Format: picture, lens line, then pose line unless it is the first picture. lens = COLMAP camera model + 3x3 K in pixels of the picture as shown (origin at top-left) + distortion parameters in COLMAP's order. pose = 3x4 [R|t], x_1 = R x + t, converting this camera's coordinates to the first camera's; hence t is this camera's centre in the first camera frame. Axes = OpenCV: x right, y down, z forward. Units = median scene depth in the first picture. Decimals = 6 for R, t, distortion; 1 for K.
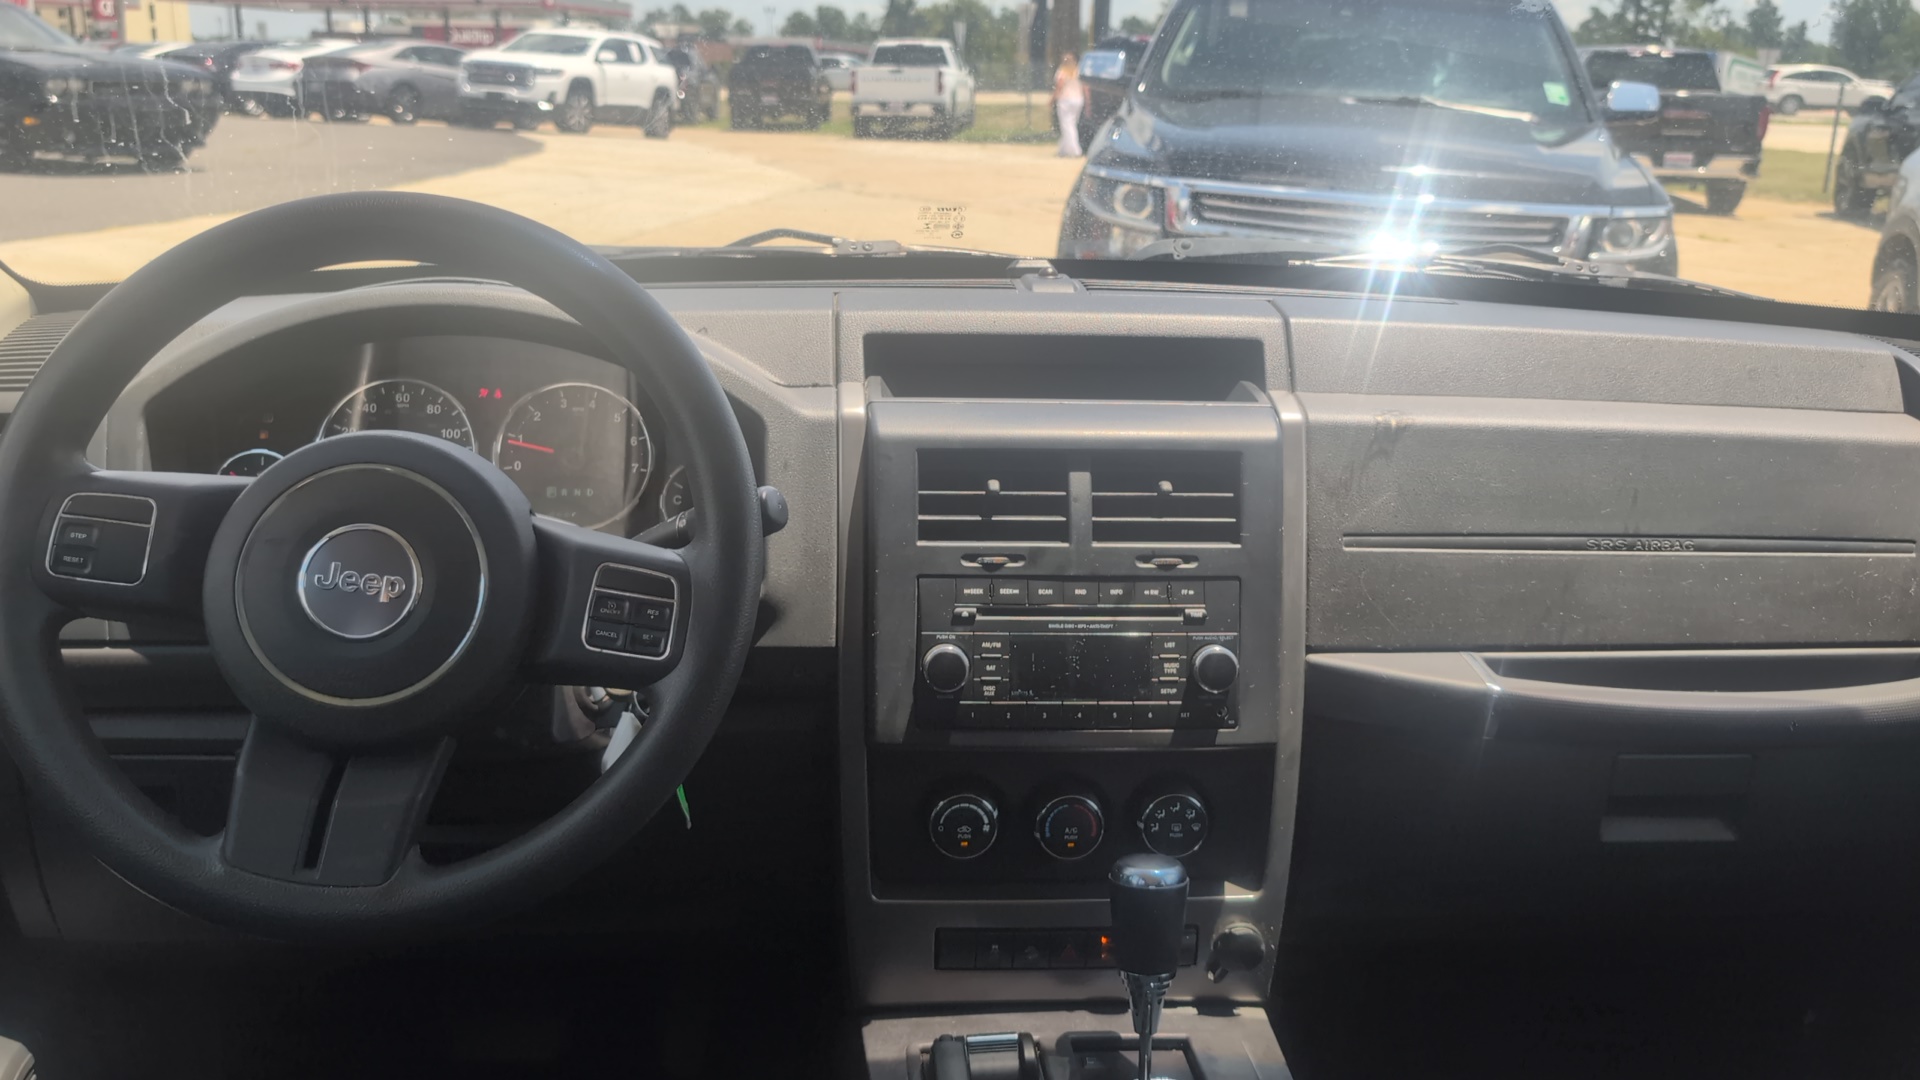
lens RADIAL K [[1618.0, 0, 967.3], [0, 1618.0, 536.8], [0, 0, 1]] dist [0.025270, -0.037989]
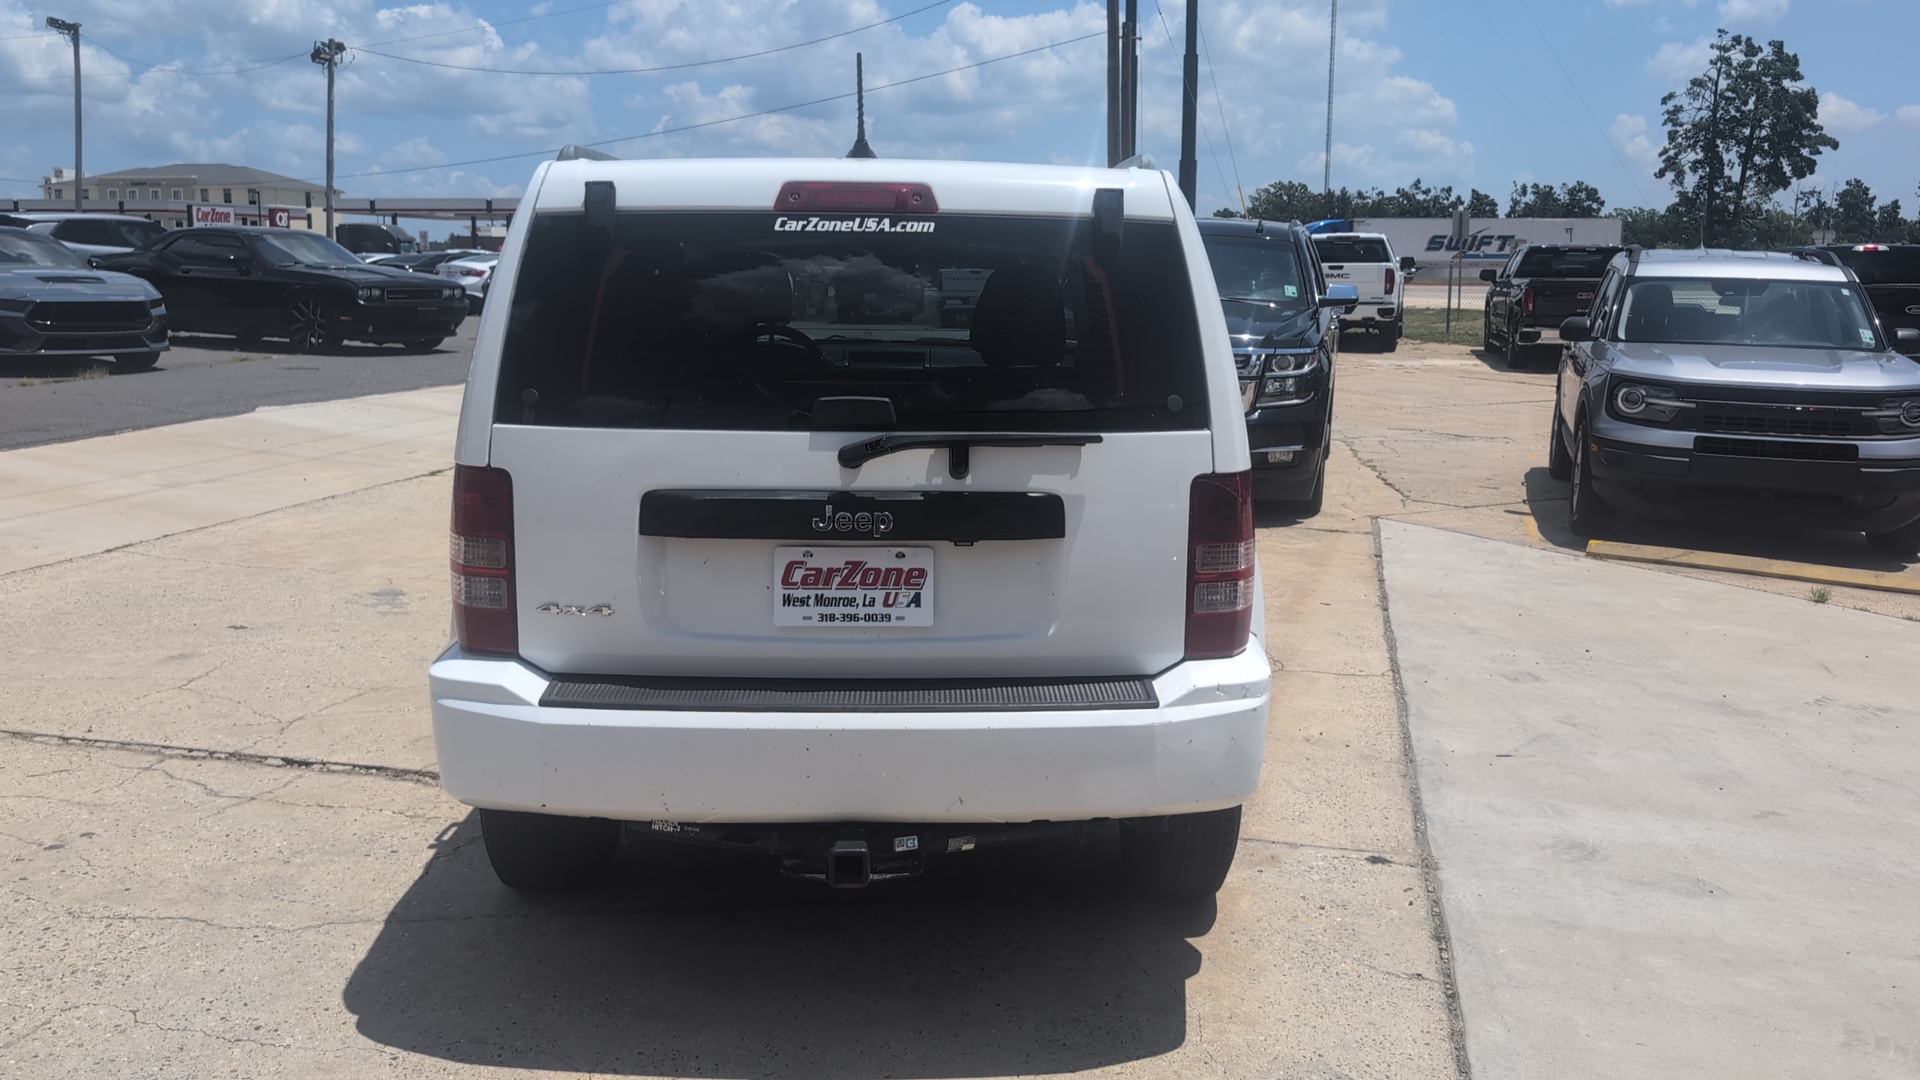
lens RADIAL K [[1618.0, 0, 967.2], [0, 1618.0, 524.1], [0, 0, 1]] dist [0.025270, -0.037989]
pose [[0.997958, -0.005542, -0.063632, 0.666957], [-0.002081, 0.992878, -0.119114, 1.089448], [0.063839, 0.119003, 0.990839, -4.248146]]
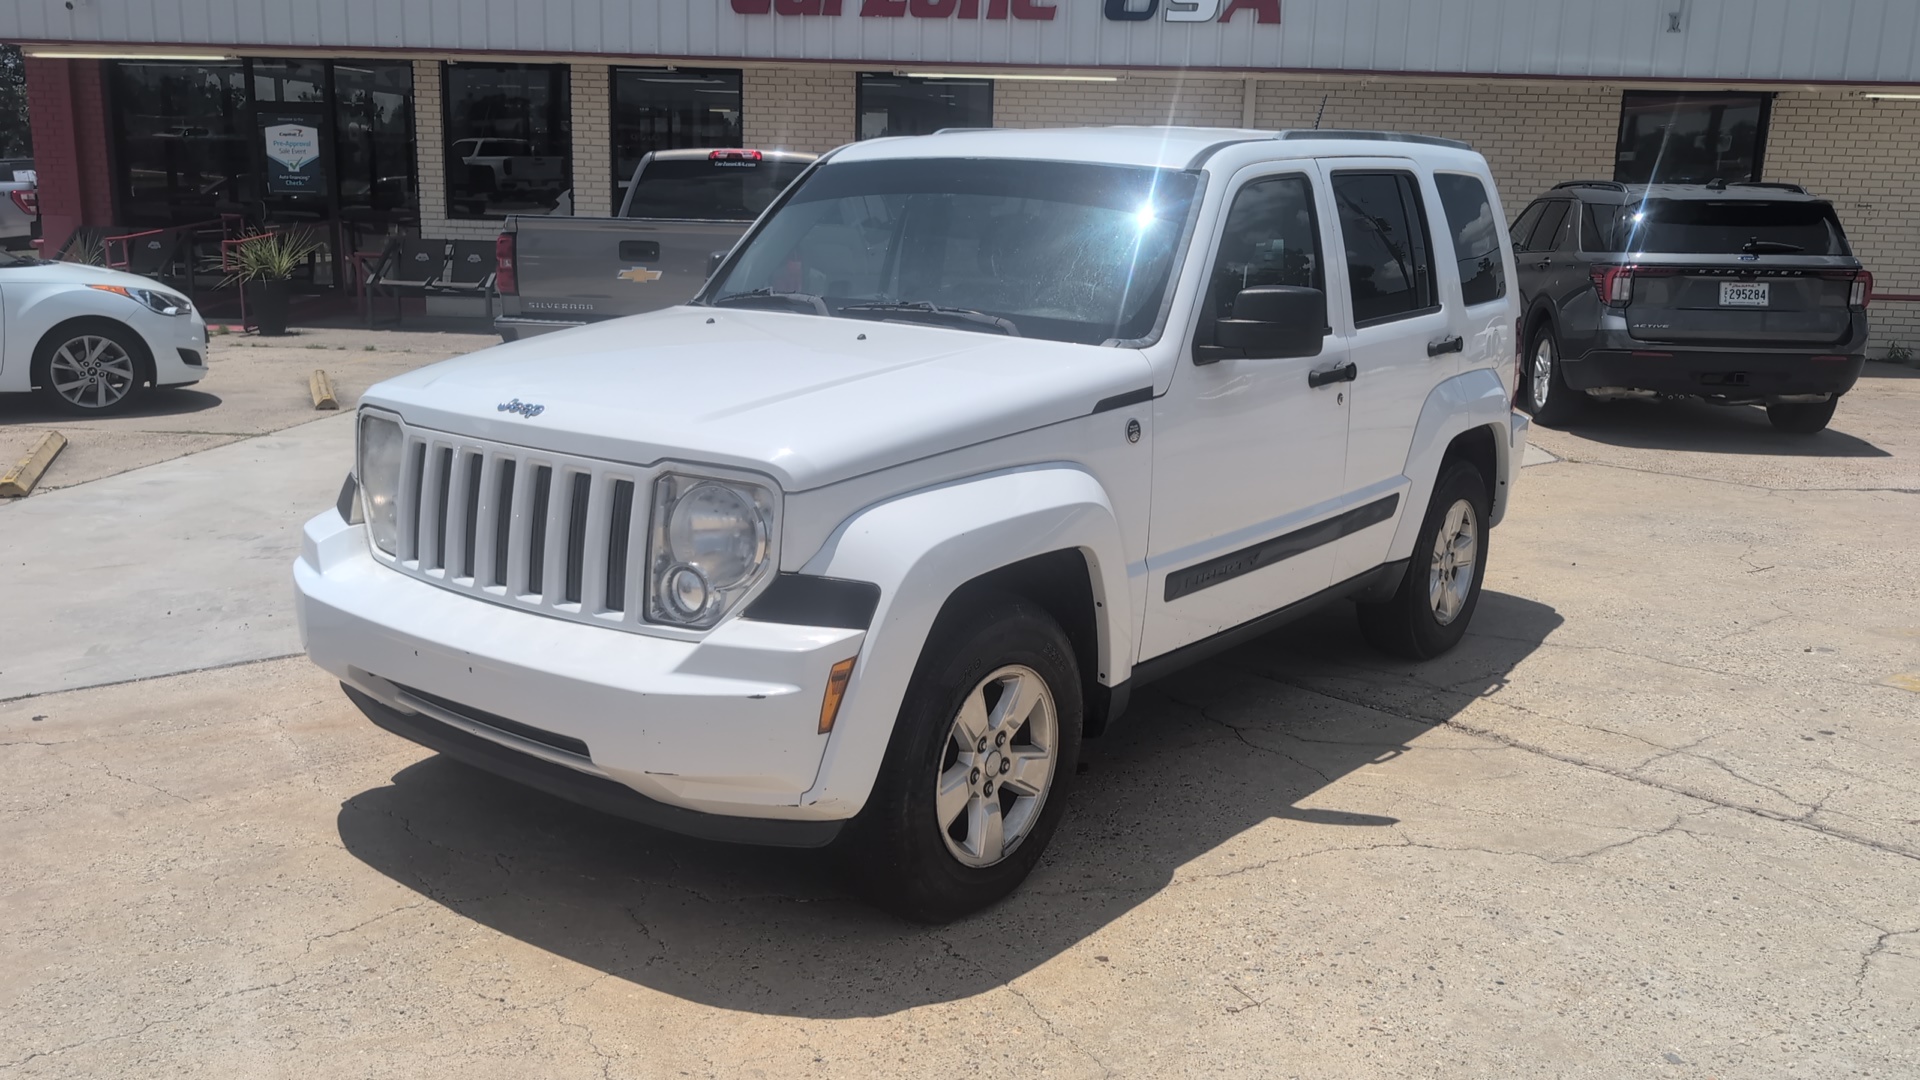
lens RADIAL K [[1618.0, 0, 980.5], [0, 1618.0, 529.5], [0, 0, 1]] dist [0.025270, -0.037989]
pose [[-0.751349, -0.183933, 0.633753, -2.755402], [0.134317, 0.897641, 0.419761, -1.329381], [-0.646091, 0.400511, -0.649737, 3.792802]]
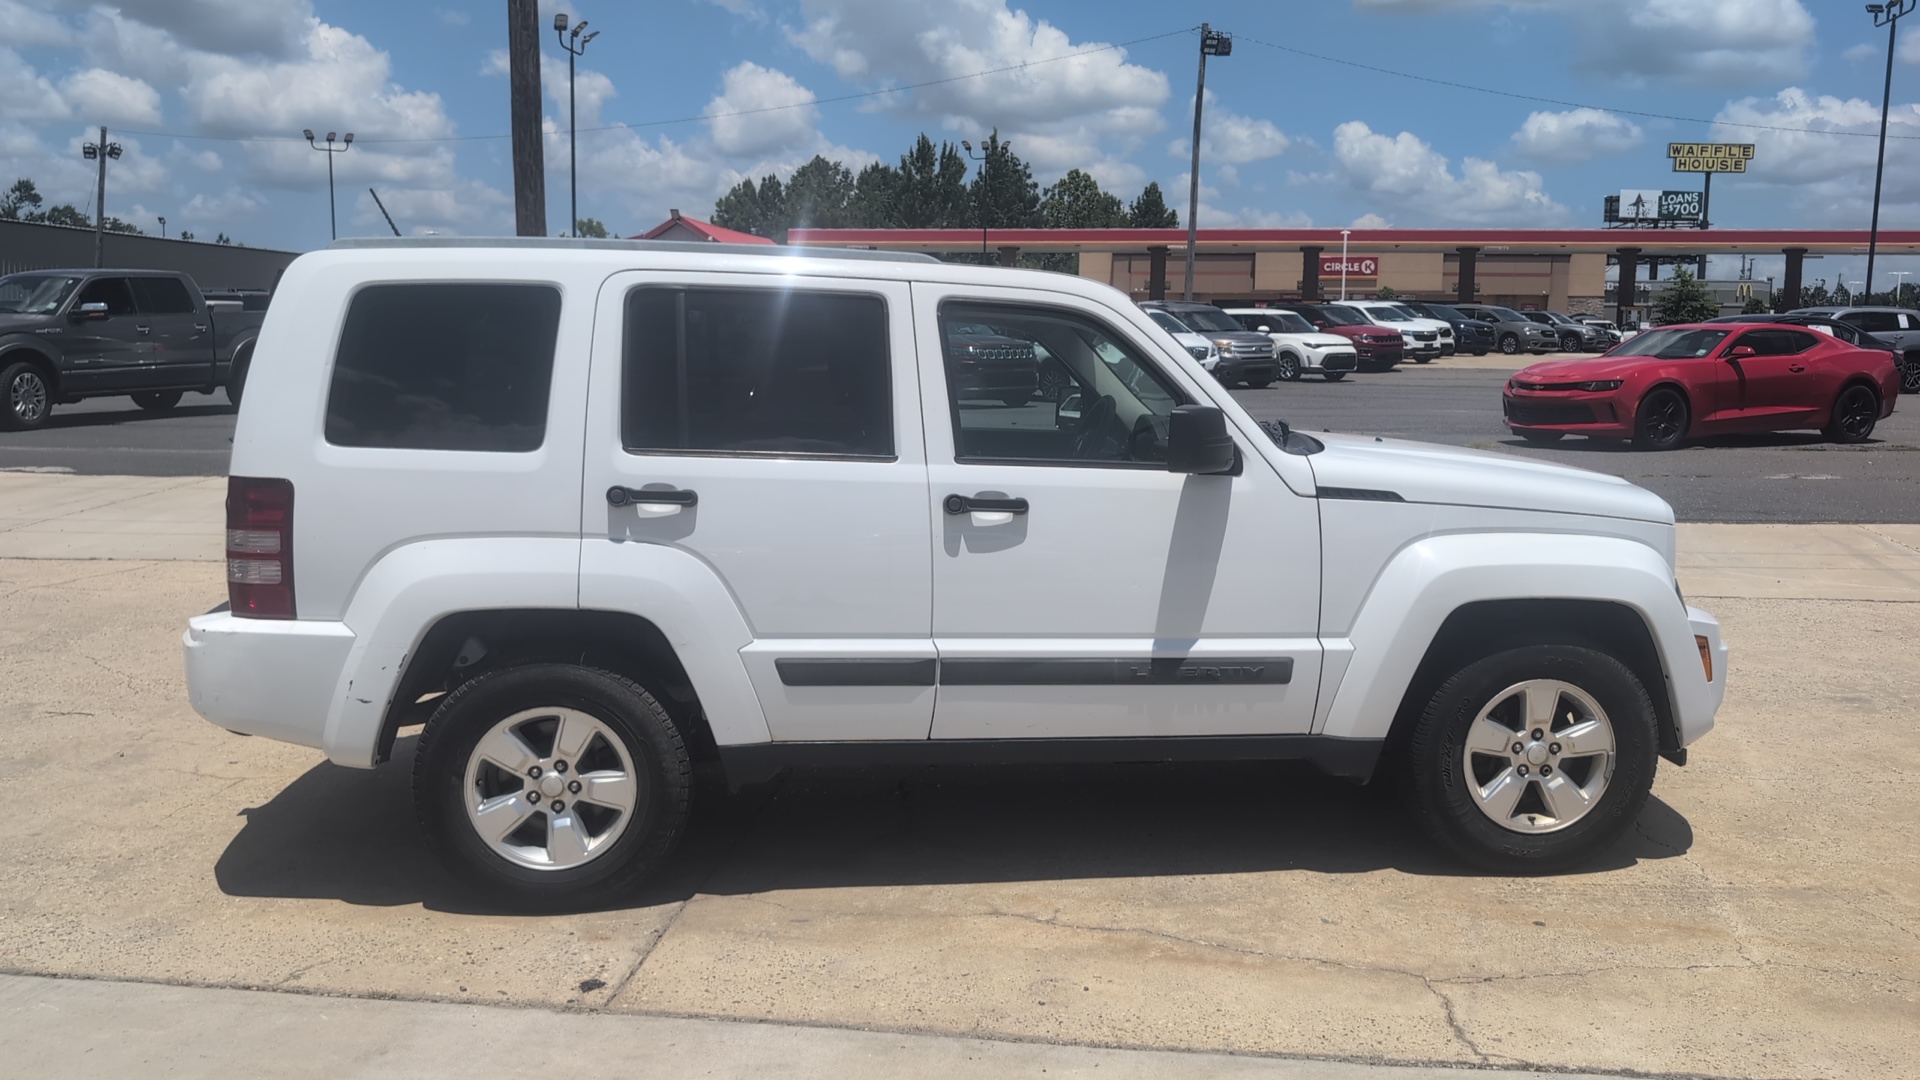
lens RADIAL K [[1618.0, 0, 970.3], [0, 1618.0, 545.4], [0, 0, 1]] dist [0.025270, -0.037989]
pose [[0.016642, 0.098369, -0.995011, 4.891097], [-0.281077, 0.955479, 0.089760, -0.043559], [0.959541, 0.278180, 0.043550, 0.268935]]
